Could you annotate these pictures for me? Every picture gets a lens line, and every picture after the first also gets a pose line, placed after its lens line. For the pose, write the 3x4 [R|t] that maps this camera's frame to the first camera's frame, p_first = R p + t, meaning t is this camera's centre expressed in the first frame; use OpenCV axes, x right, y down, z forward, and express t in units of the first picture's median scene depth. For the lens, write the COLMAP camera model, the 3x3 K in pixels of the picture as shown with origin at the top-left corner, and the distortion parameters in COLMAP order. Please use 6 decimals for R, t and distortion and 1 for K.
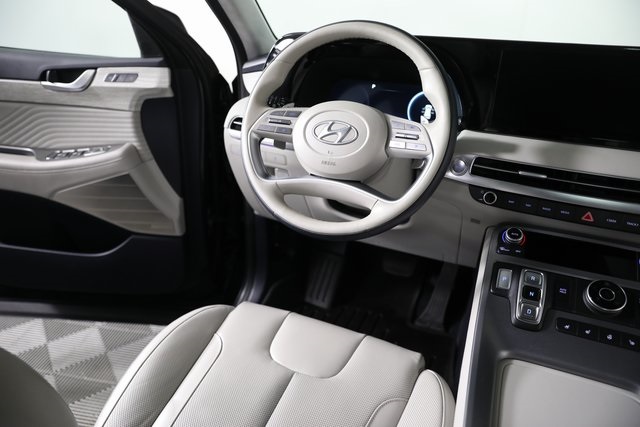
lens RADIAL K [[431.2, 0, 316.8], [0, 431.2, 213.1], [0, 0, 1]] dist [-0.108472, 0.067461]
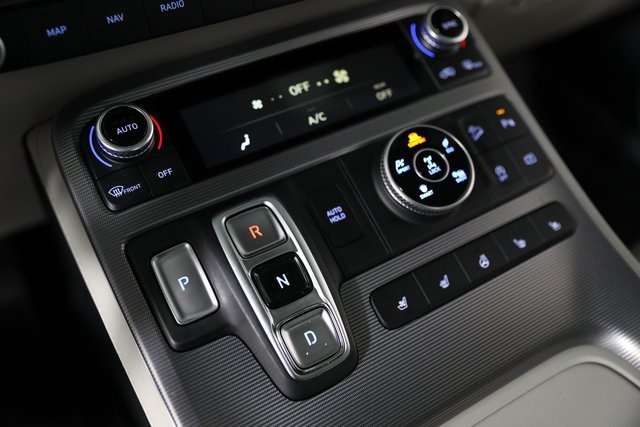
lens RADIAL K [[657.8, 0, 322.5], [0, 657.8, 211.4], [0, 0, 1]] dist [-0.076062, 0.000000]
pose [[0.566874, -0.566125, 0.598461, 0.233194], [0.379935, 0.824251, 0.419833, -0.042150], [-0.730961, -0.010616, 0.682337, 0.570092]]
